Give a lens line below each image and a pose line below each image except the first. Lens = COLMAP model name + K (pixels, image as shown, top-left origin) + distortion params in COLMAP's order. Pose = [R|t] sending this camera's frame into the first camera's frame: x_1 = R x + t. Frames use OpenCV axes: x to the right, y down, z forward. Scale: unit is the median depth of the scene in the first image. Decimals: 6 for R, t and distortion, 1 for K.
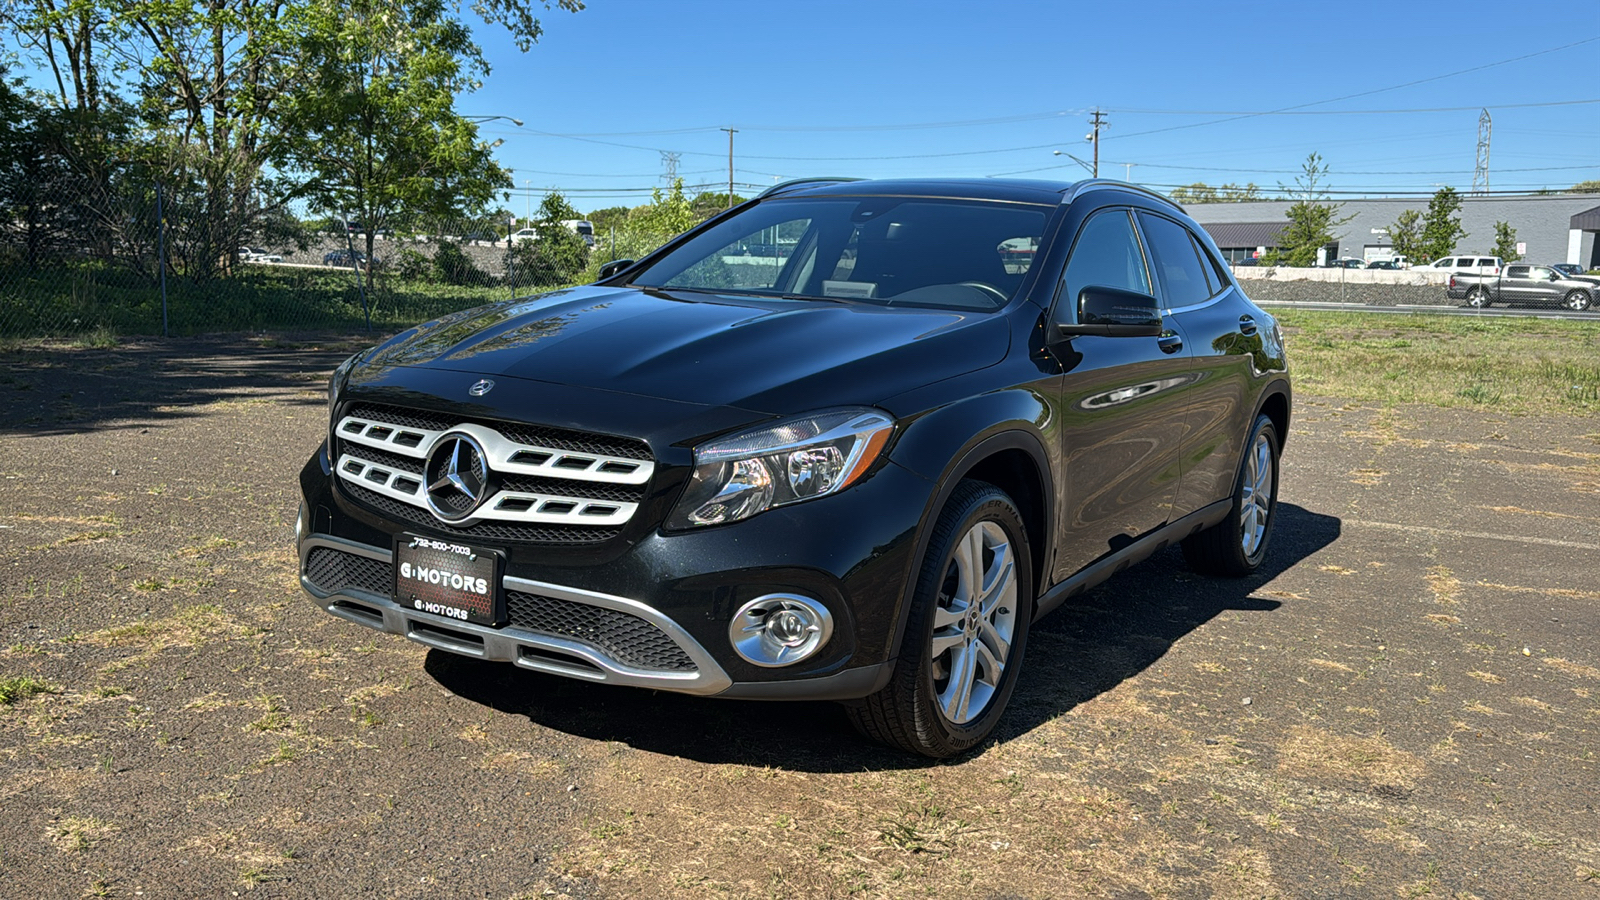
lens RADIAL K [[1366.2, 0, 800.0], [0, 1366.2, 450.0], [0, 0, 1]] dist [0.155067, -0.288534]
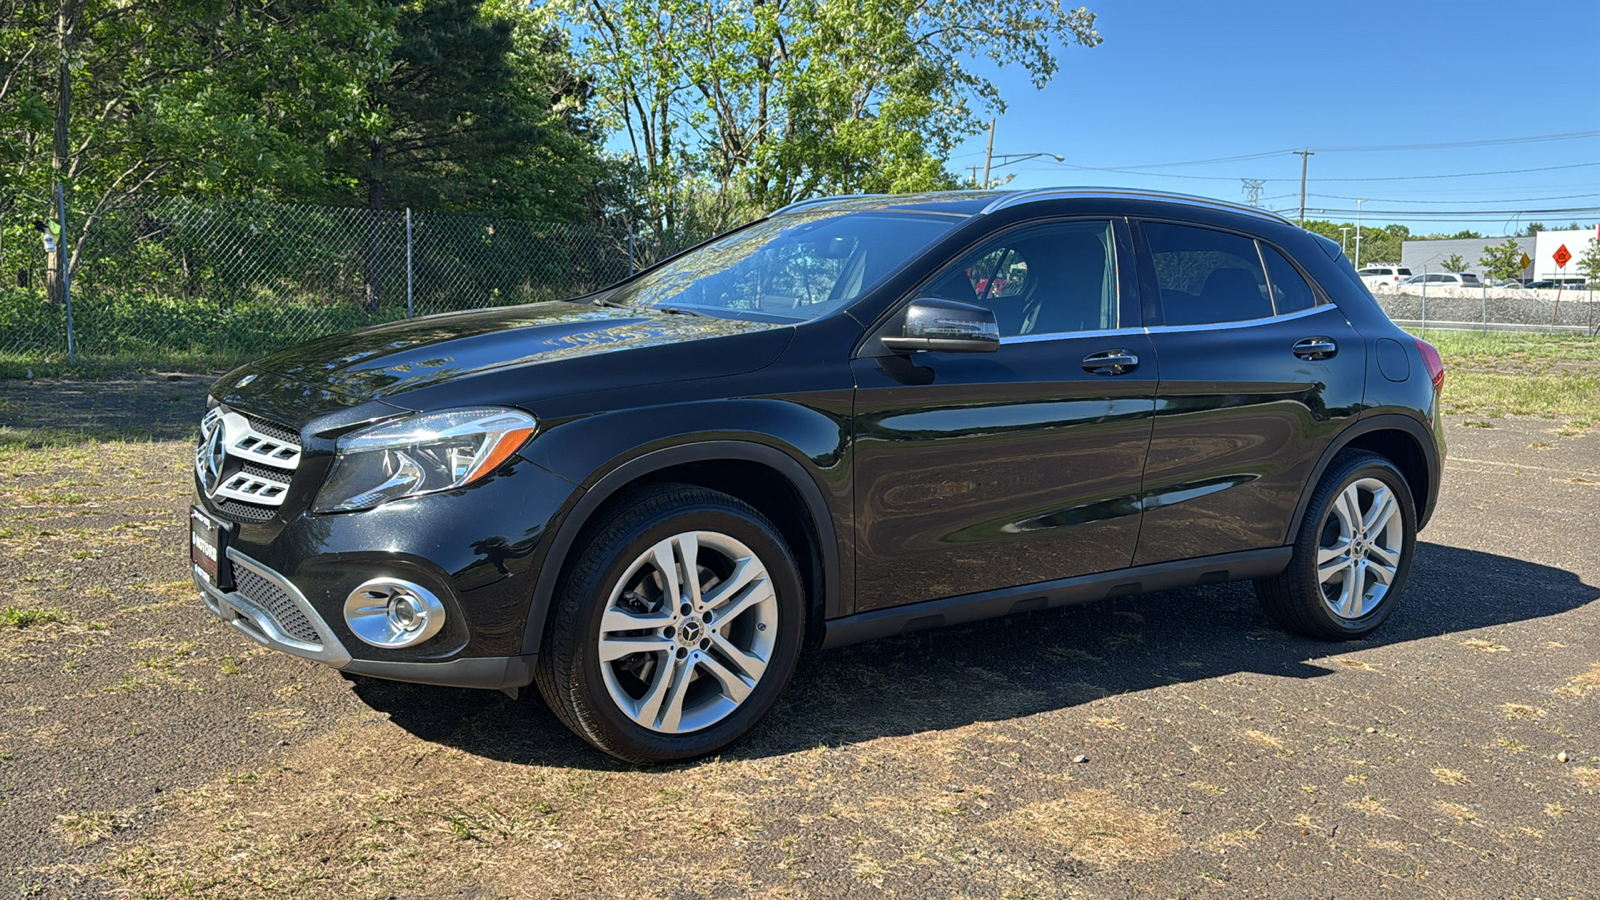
lens RADIAL K [[1366.2, 0, 800.0], [0, 1366.2, 450.0], [0, 0, 1]] dist [0.155067, -0.288534]
pose [[0.921067, 0.041562, -0.387180, 0.575515], [-0.051304, 0.998573, -0.014857, 0.004413], [0.386010, 0.033548, 0.921884, 0.112026]]
